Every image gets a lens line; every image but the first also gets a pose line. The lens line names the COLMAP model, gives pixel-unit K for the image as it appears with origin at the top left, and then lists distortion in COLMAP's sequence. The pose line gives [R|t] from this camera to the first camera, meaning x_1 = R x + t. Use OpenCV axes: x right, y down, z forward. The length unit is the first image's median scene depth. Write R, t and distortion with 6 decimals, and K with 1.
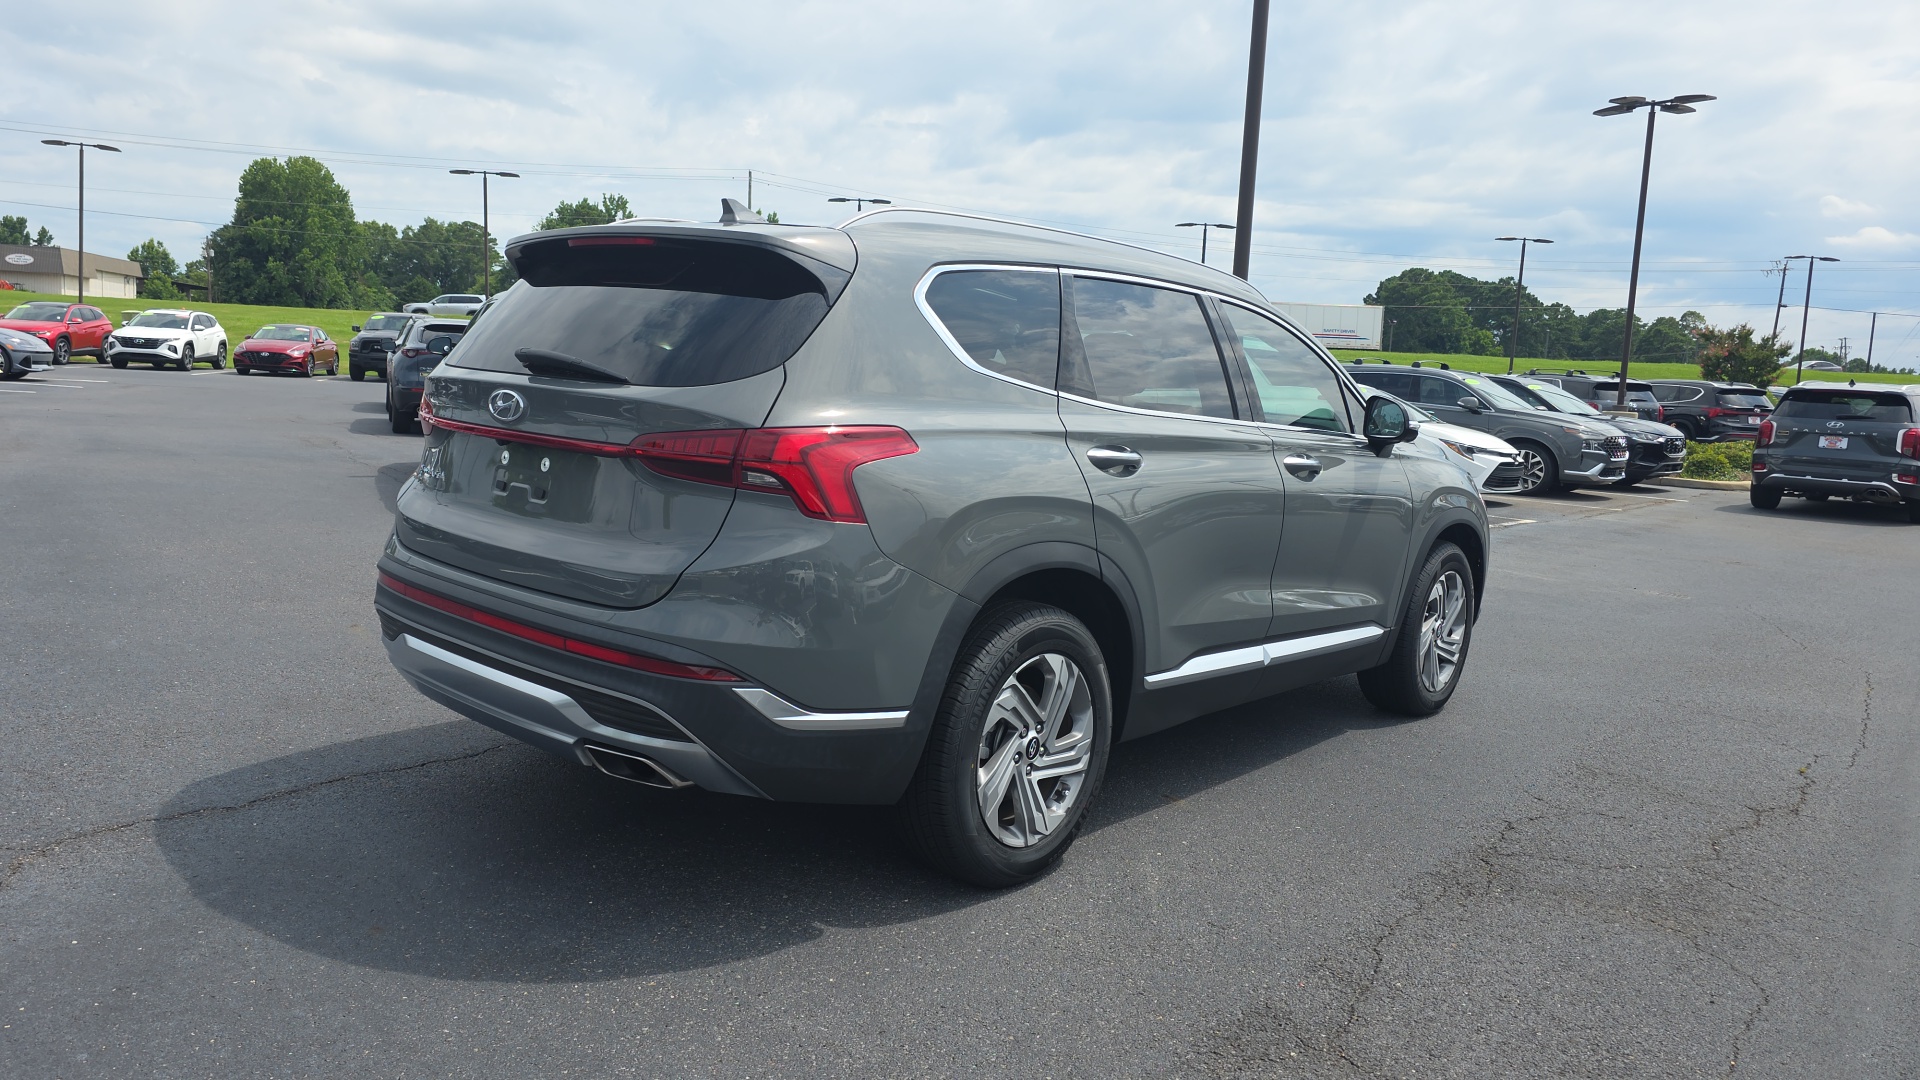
lens RADIAL K [[1344.2, 0, 939.4], [0, 1344.2, 519.3], [0, 0, 1]] dist [0.045746, -0.021105]
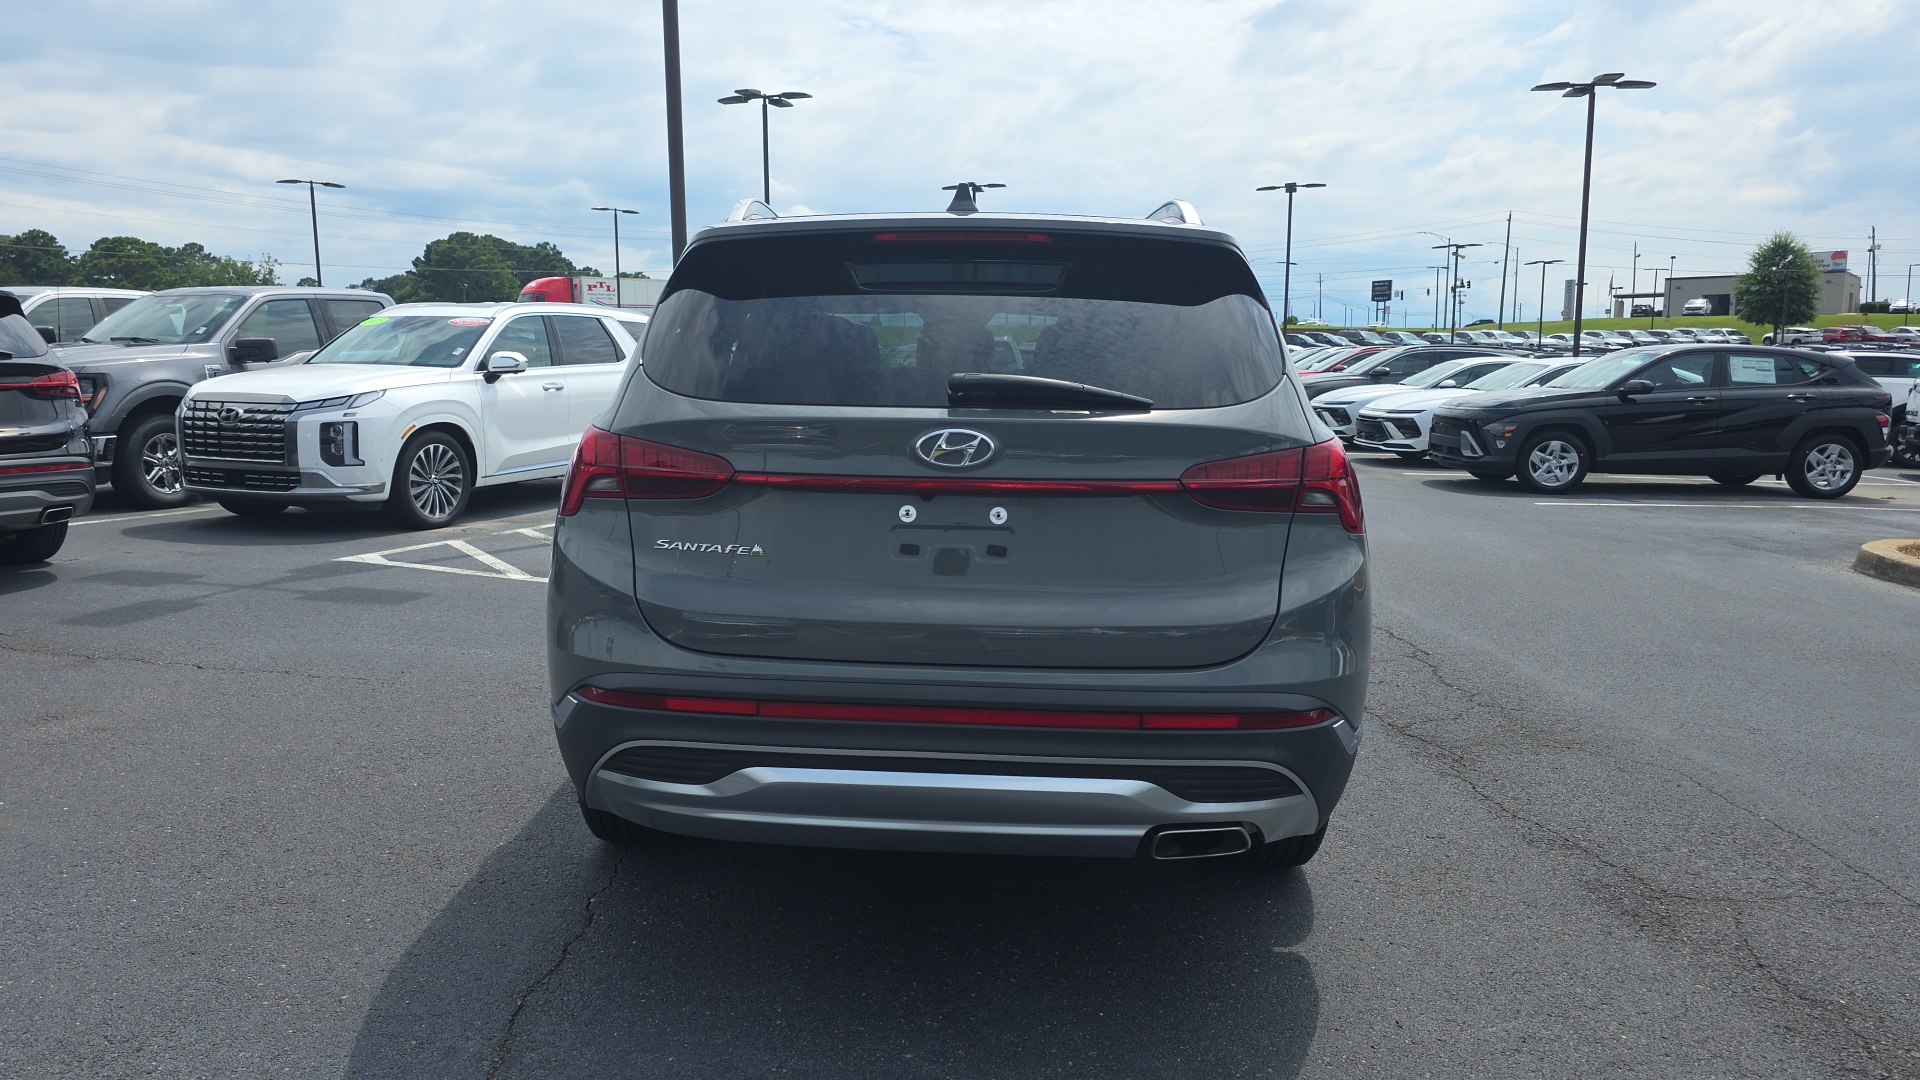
lens RADIAL K [[1302.6, 0, 879.2], [0, 1302.6, 533.1], [0, 0, 1]] dist [0.055614, -0.062628]
pose [[0.759358, -0.134744, 0.636568, -0.160313], [0.106216, 0.990870, 0.083037, -0.019463], [-0.641945, 0.004559, 0.766737, 0.084552]]
